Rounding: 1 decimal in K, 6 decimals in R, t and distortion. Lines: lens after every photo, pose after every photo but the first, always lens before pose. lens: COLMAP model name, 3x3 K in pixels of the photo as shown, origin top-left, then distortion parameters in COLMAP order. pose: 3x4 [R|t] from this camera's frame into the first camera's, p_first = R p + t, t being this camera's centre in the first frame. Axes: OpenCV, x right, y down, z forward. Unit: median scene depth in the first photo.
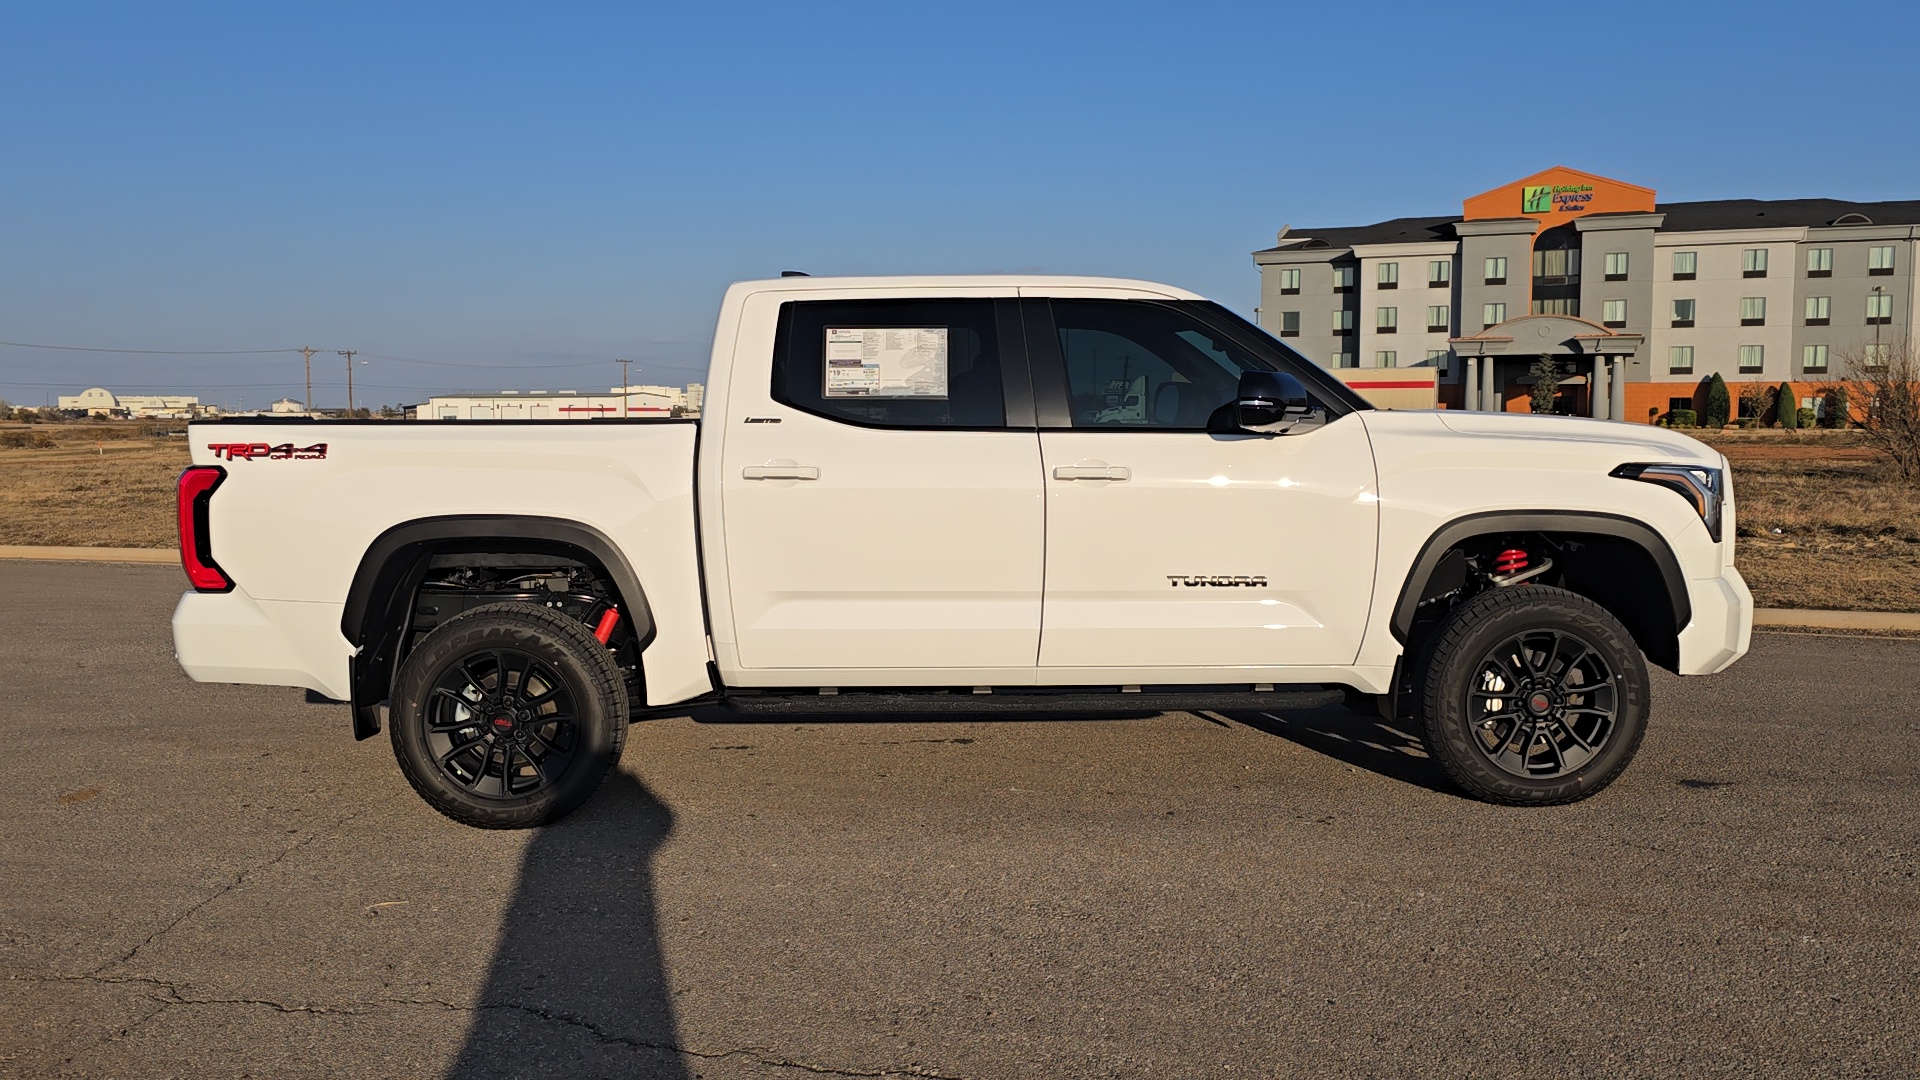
lens RADIAL K [[1604.9, 0, 977.2], [0, 1604.9, 538.6], [0, 0, 1]] dist [-0.007259, 0.021160]
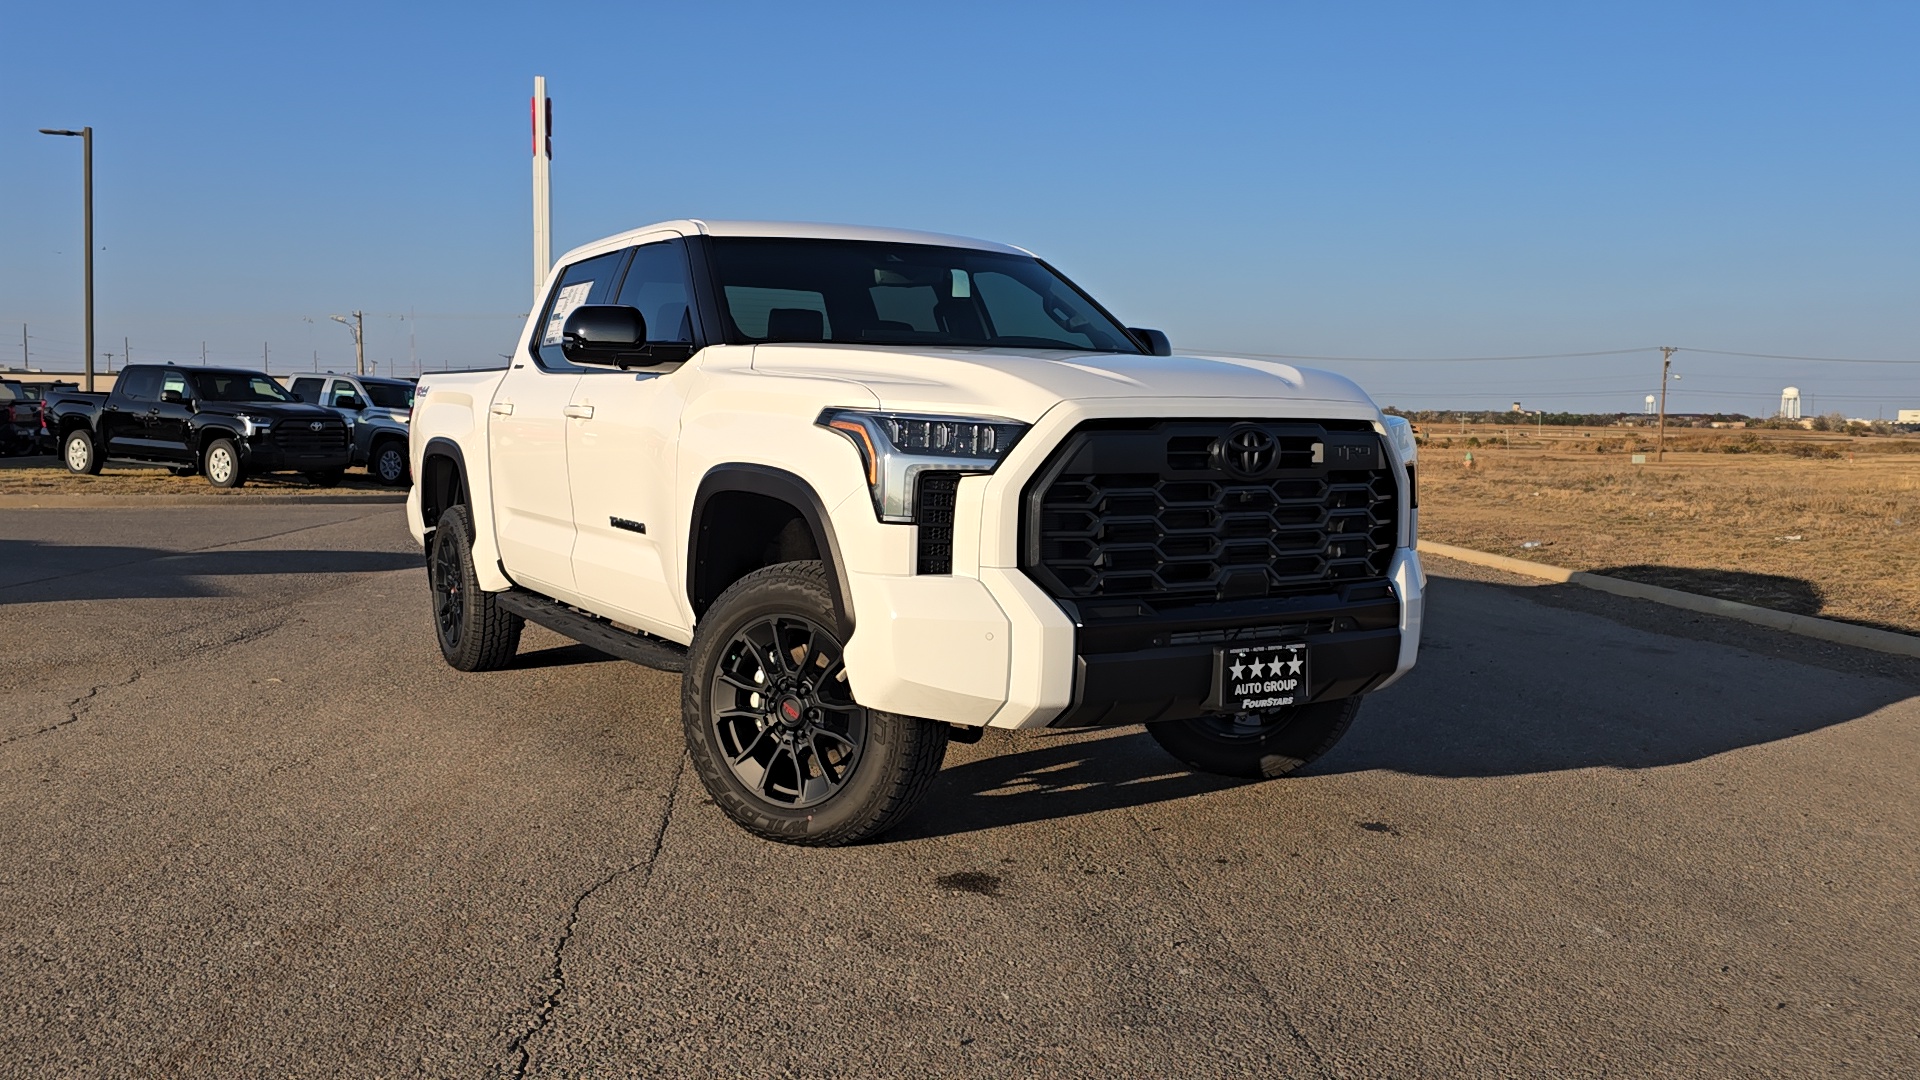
lens RADIAL K [[1604.9, 0, 960.4], [0, 1604.9, 545.2], [0, 0, 1]] dist [-0.007259, 0.021160]
pose [[0.501612, 0.081784, -0.861218, 1.083172], [-0.085153, 0.995355, 0.044925, -0.021299], [0.860892, 0.050800, 0.506246, 0.671369]]
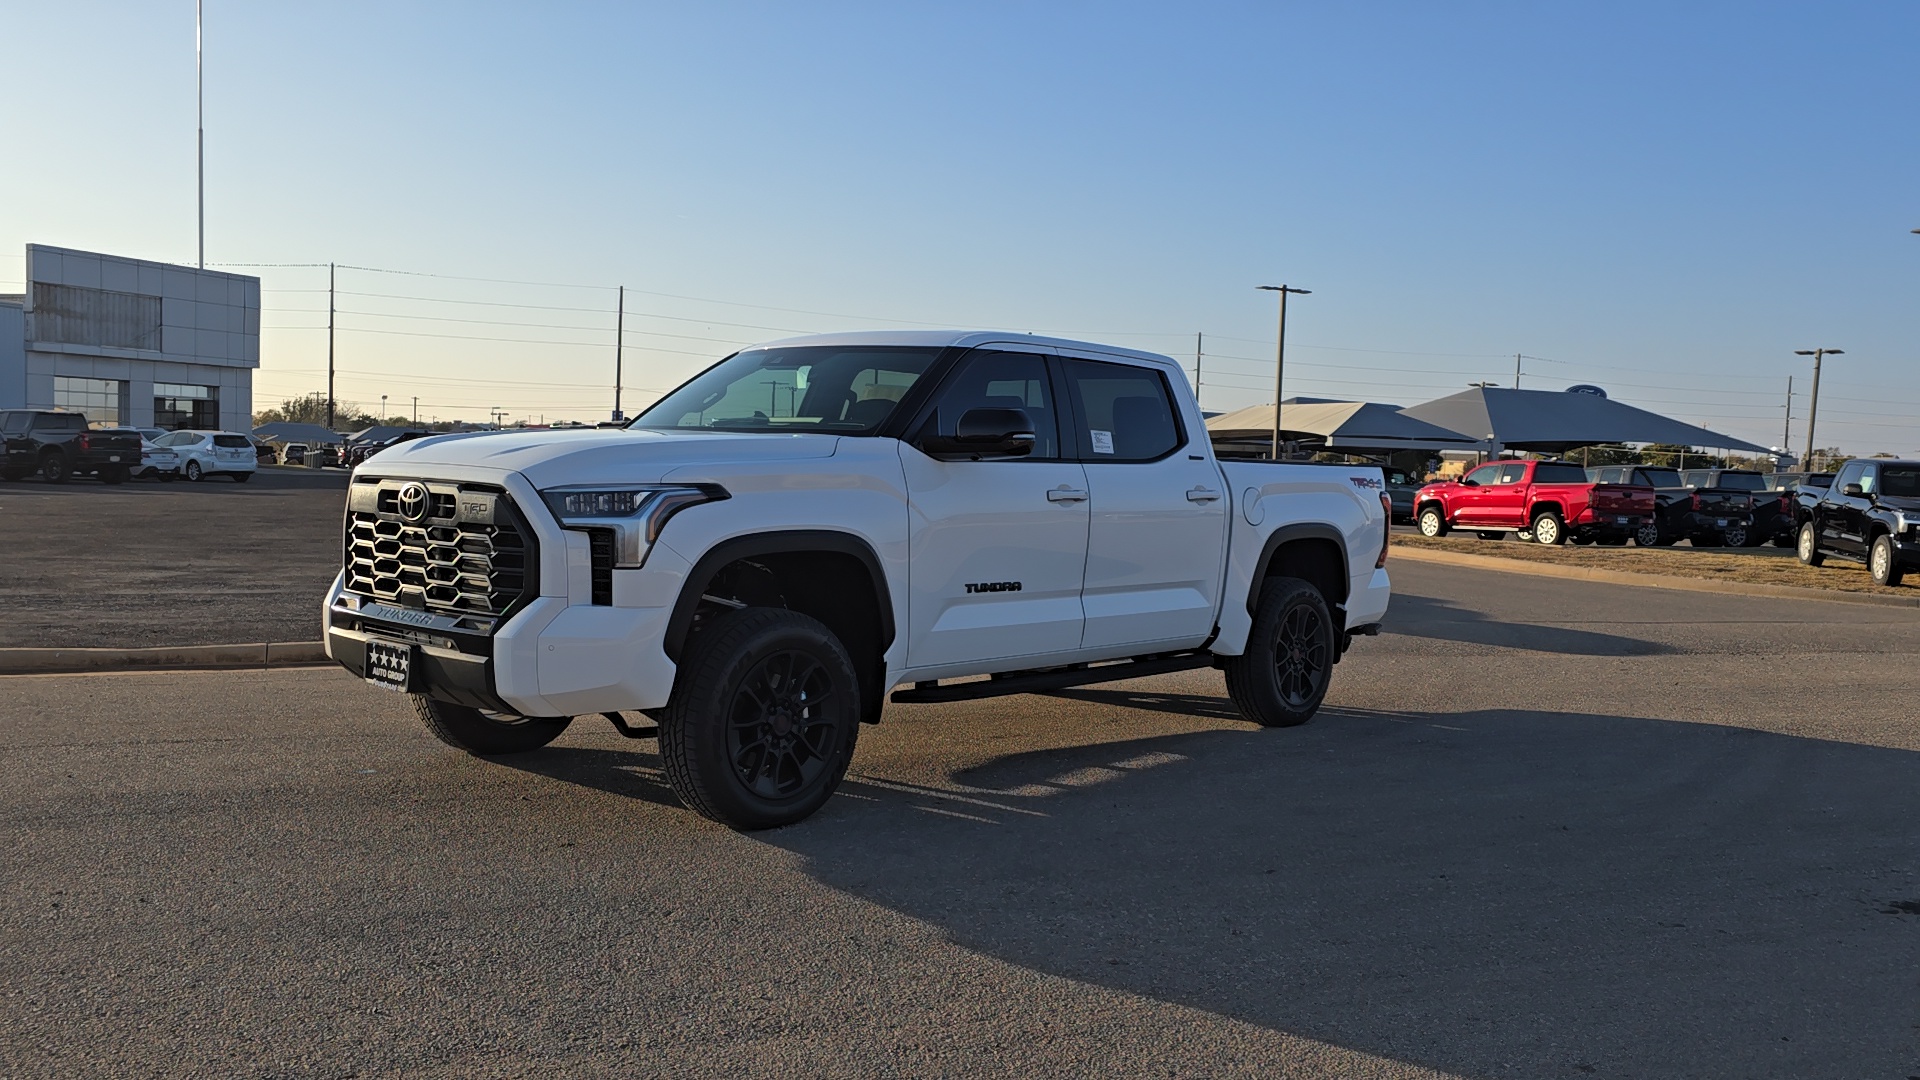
lens RADIAL K [[1604.9, 0, 950.1], [0, 1604.9, 546.2], [0, 0, 1]] dist [-0.007259, 0.021160]
pose [[-0.680428, 0.022352, -0.732474, 1.018042], [-0.091560, 0.989109, 0.115238, -0.162414], [0.727073, 0.145476, -0.670971, 2.087307]]
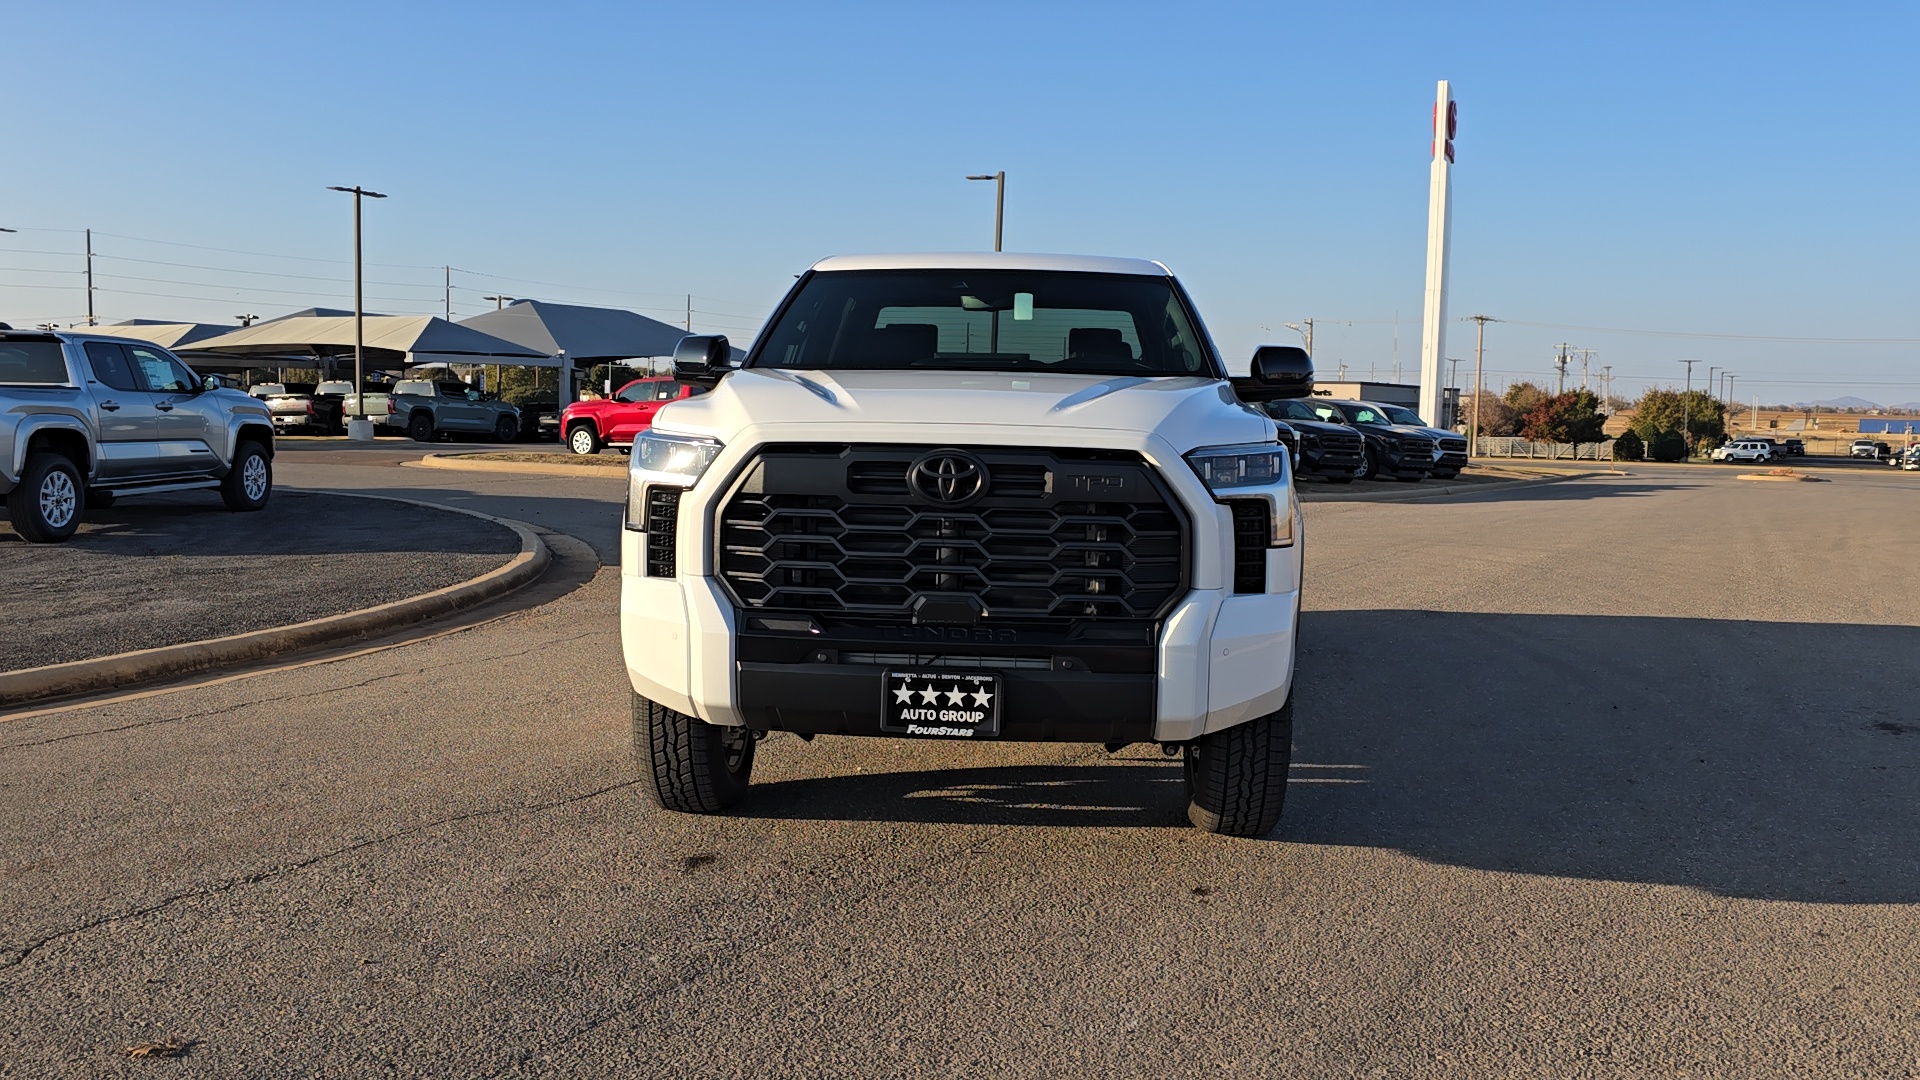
lens RADIAL K [[1604.9, 0, 987.5], [0, 1604.9, 539.4], [0, 0, 1]] dist [-0.007259, 0.021160]
pose [[-0.076561, 0.089749, -0.993017, 1.242638], [-0.102177, 0.989991, 0.097354, -0.088315], [0.991816, 0.108917, -0.066624, 1.229924]]
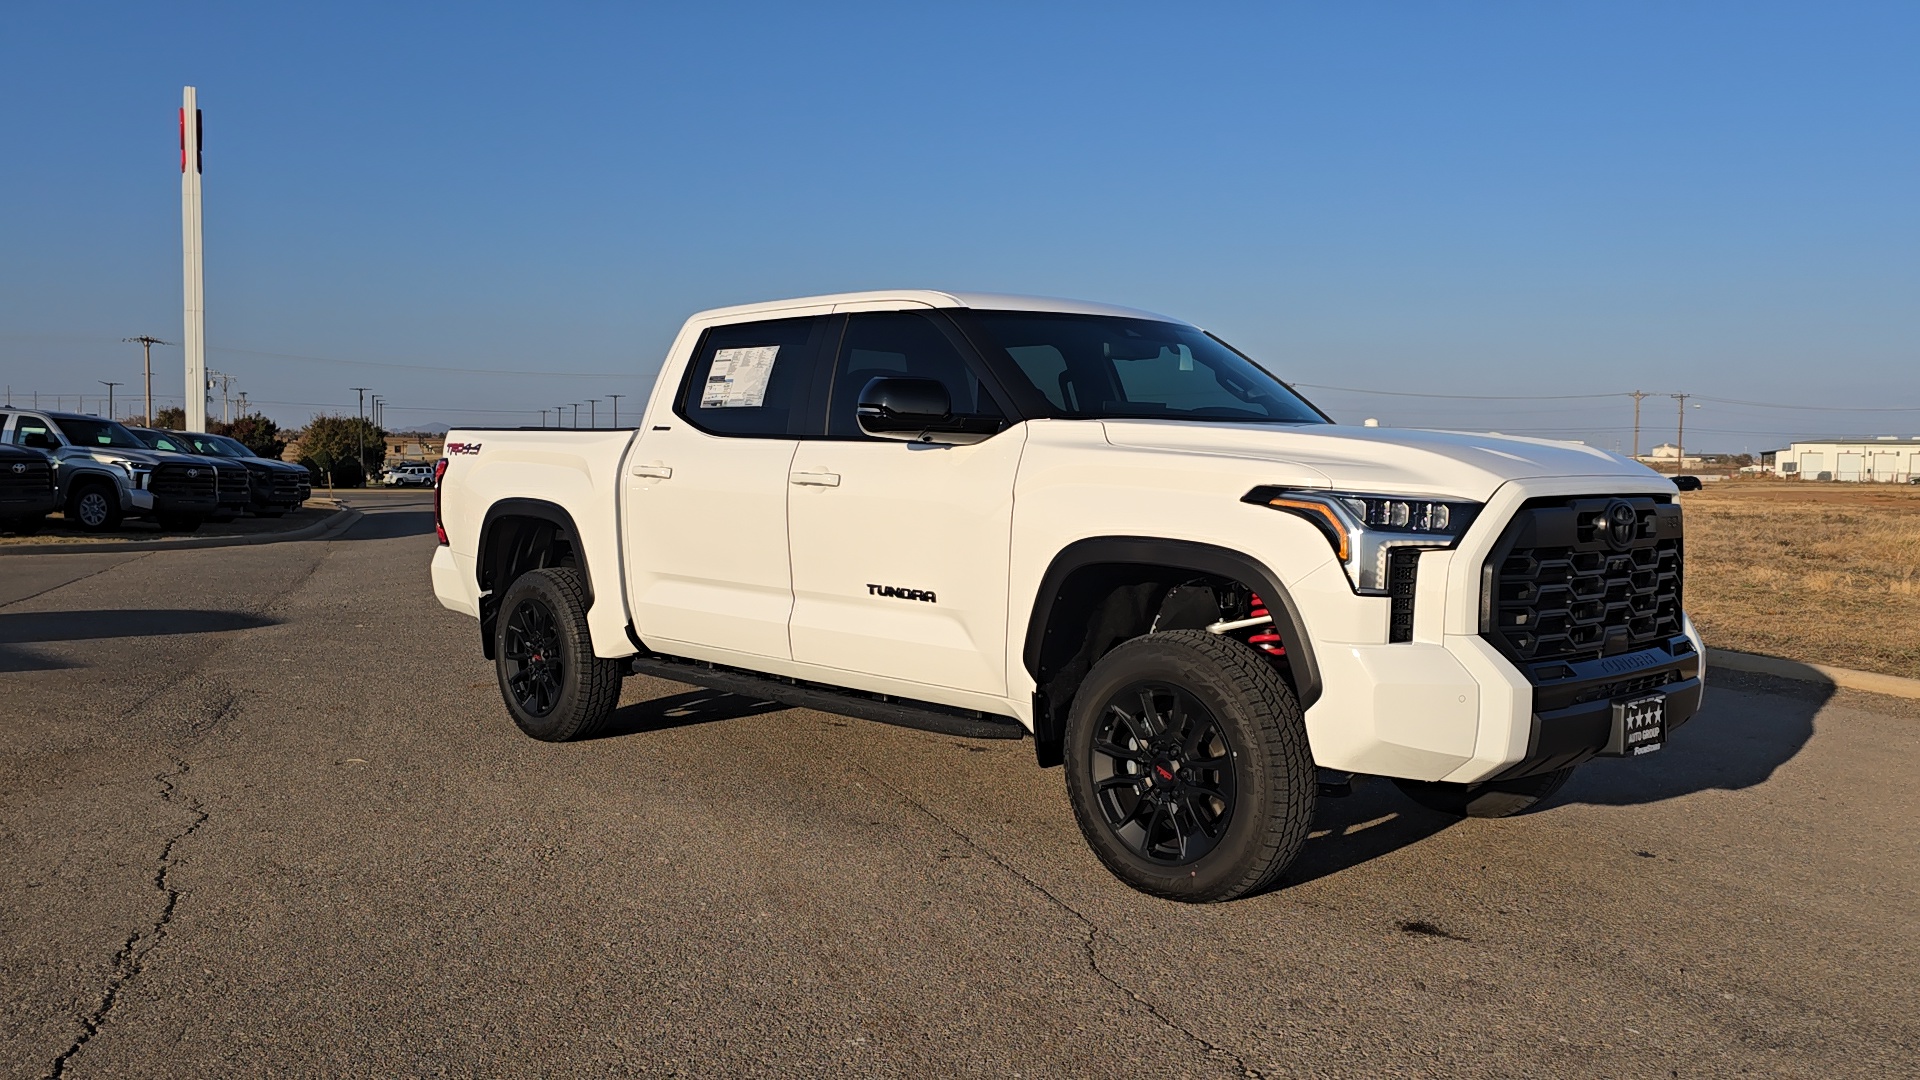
lens RADIAL K [[1604.9, 0, 943.0], [0, 1604.9, 540.3], [0, 0, 1]] dist [-0.007259, 0.021160]
pose [[0.679074, 0.054773, -0.732023, 0.875985], [-0.074402, 0.997213, 0.005595, -0.012474], [0.730289, 0.050664, 0.681257, 0.341687]]
